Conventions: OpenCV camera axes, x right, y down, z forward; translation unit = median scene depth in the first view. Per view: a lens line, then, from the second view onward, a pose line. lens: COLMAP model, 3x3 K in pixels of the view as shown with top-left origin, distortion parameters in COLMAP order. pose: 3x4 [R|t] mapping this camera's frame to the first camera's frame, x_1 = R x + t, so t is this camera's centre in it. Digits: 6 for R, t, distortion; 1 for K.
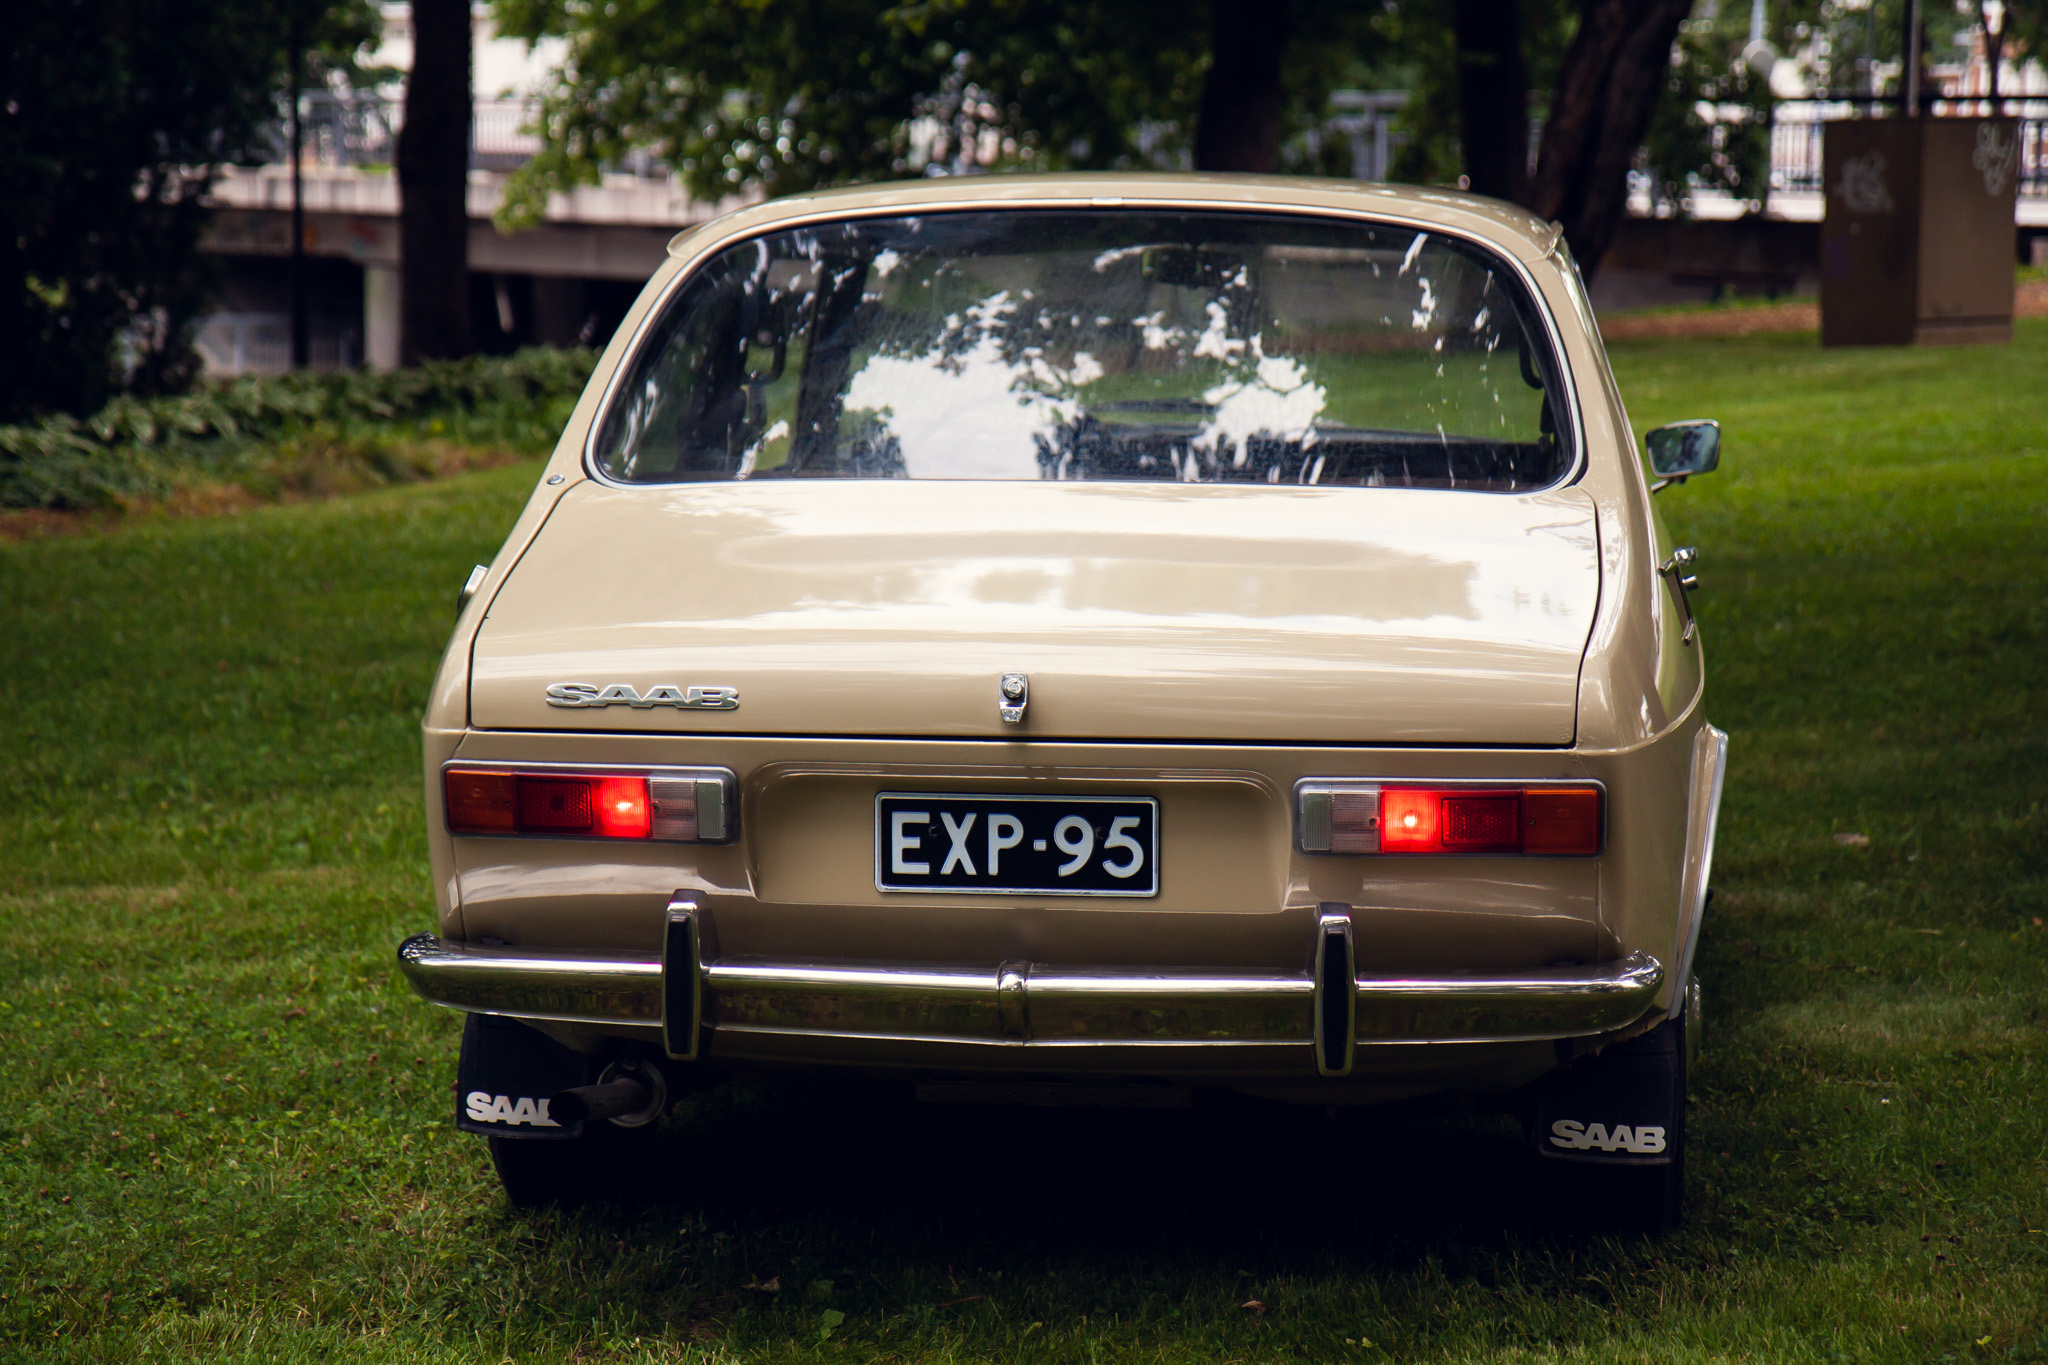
lens RADIAL K [[4712.6, 0, 1024.0], [0, 4712.6, 682.5], [0, 0, 1]] dist [0.376664, 0.010890]
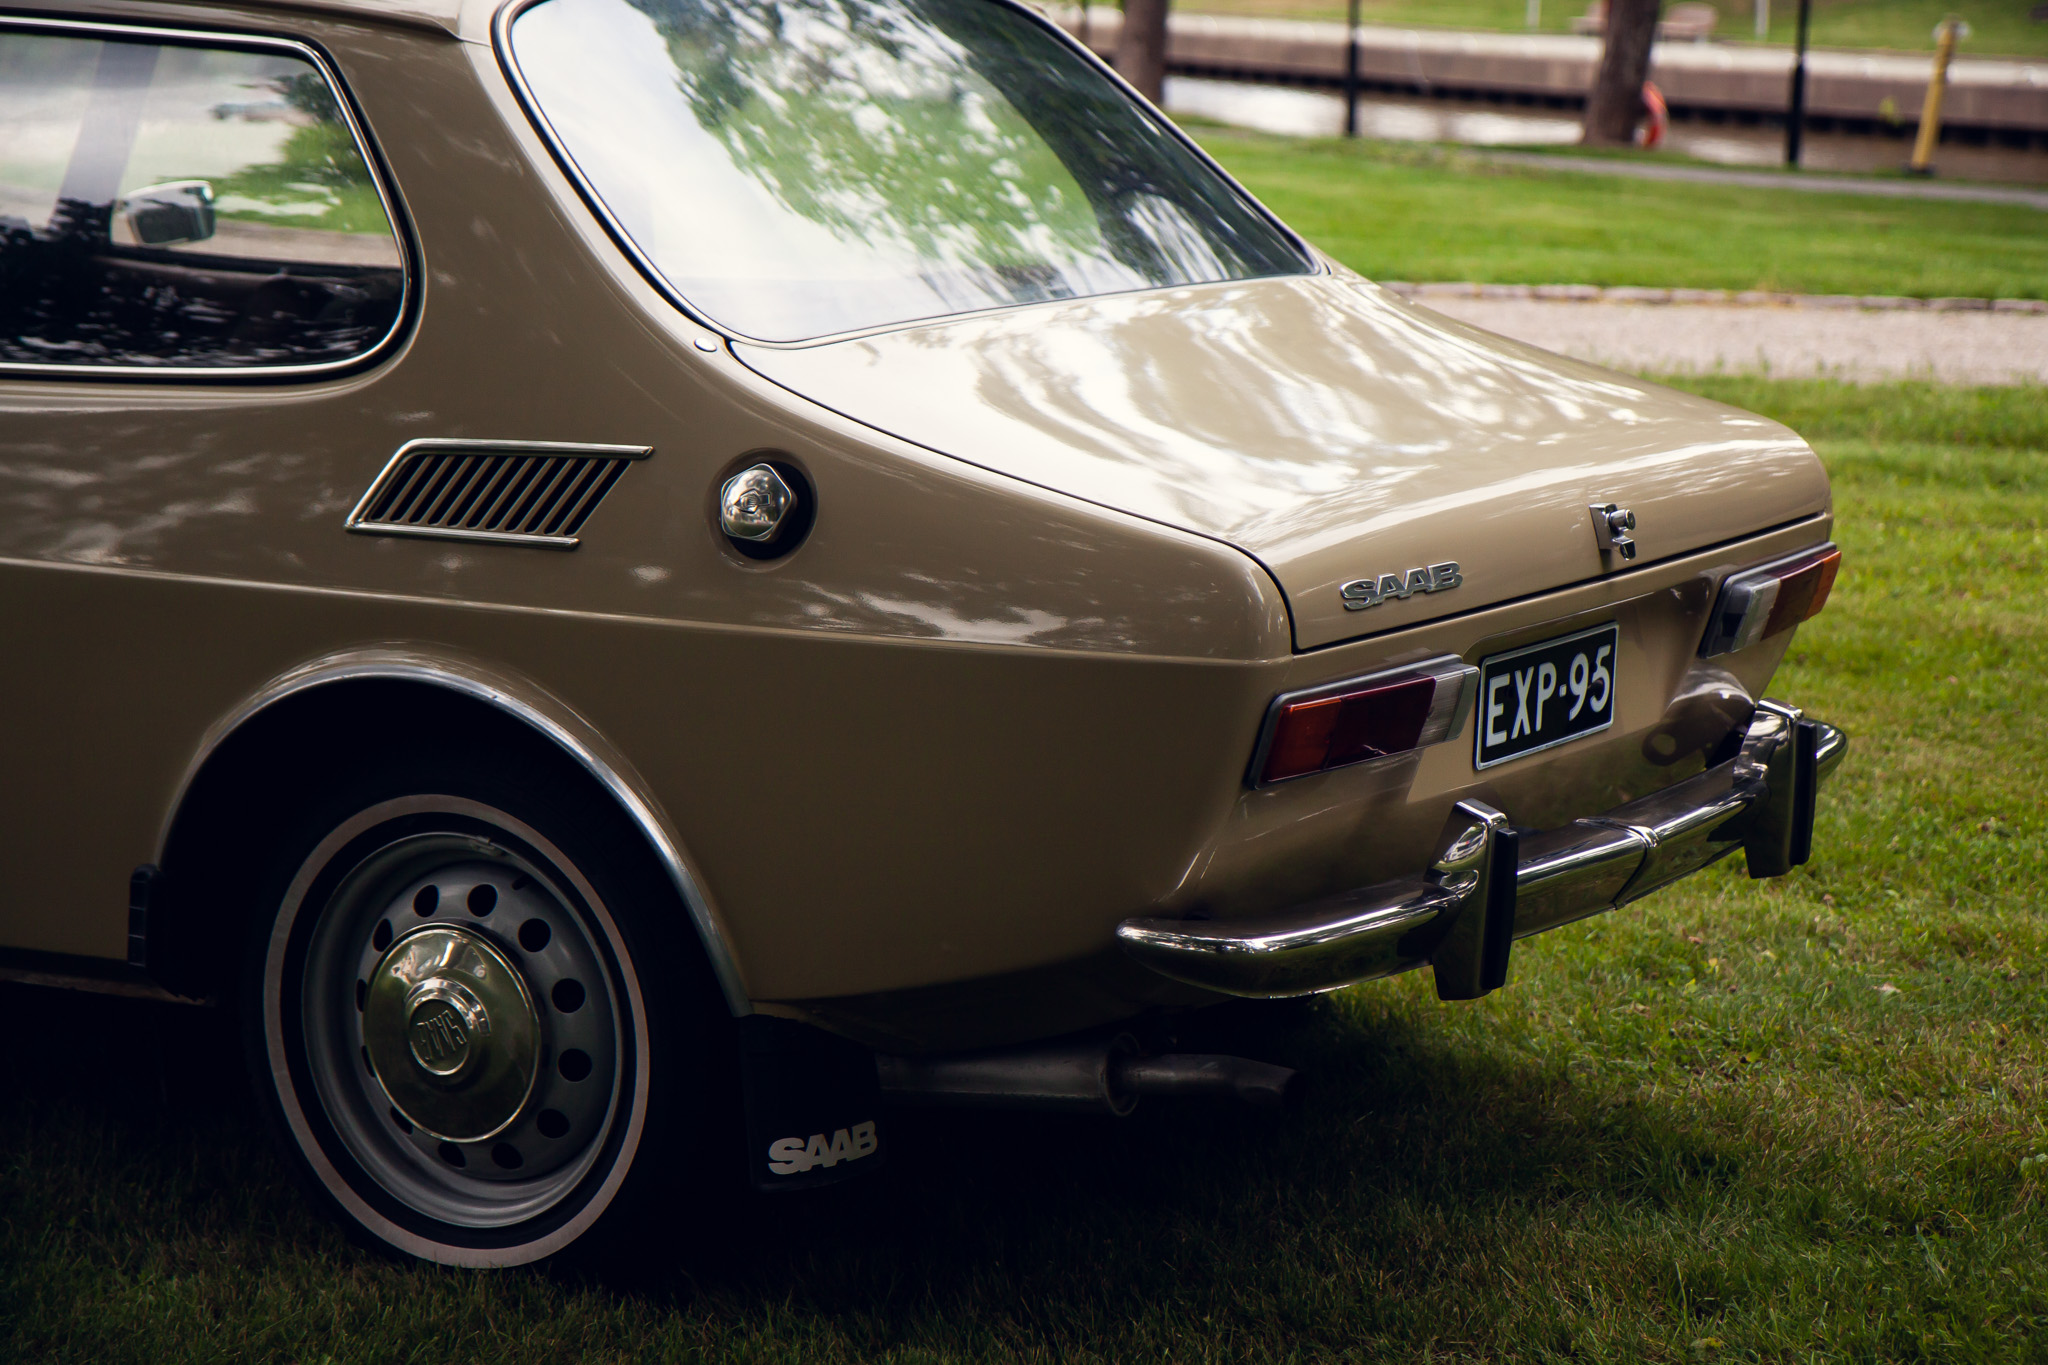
lens RADIAL K [[4712.6, 0, 1024.0], [0, 4712.6, 682.5], [0, 0, 1]] dist [0.376664, 0.010890]
pose [[0.431726, -0.146071, 0.890099, -0.854352], [0.074611, 0.989202, 0.126146, -0.090069], [-0.898914, 0.011951, 0.437962, 0.692077]]
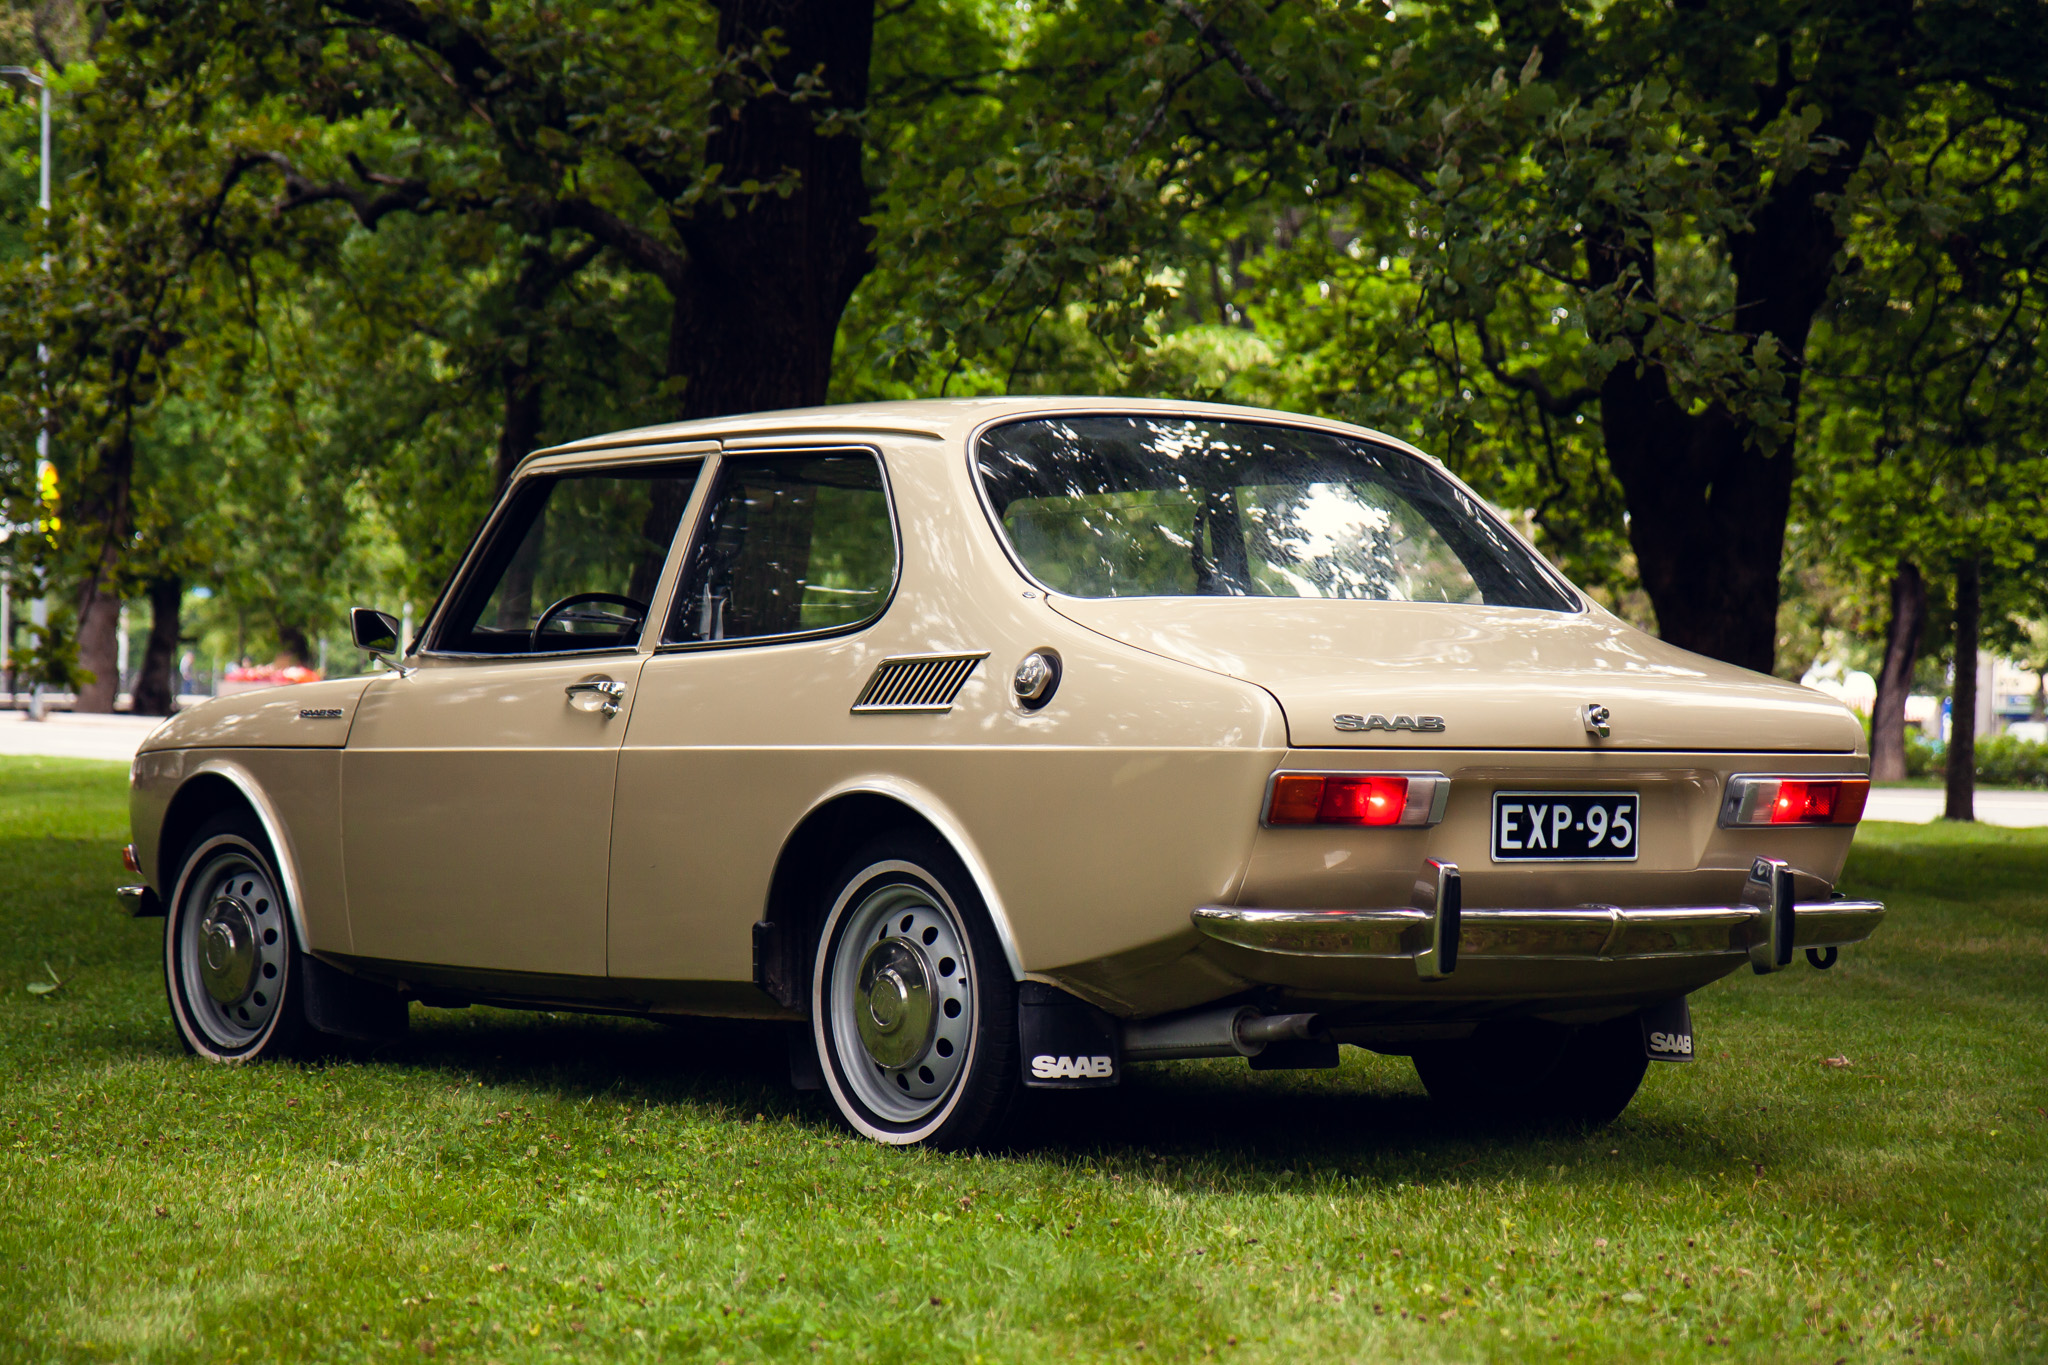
lens RADIAL K [[4712.6, 0, 1024.0], [0, 4712.6, 682.5], [0, 0, 1]] dist [0.376664, 0.010890]
pose [[0.731991, 0.010284, 0.681237, -1.107015], [0.055954, 0.995601, -0.075153, 0.089936], [-0.679013, 0.093129, 0.728195, 0.056186]]
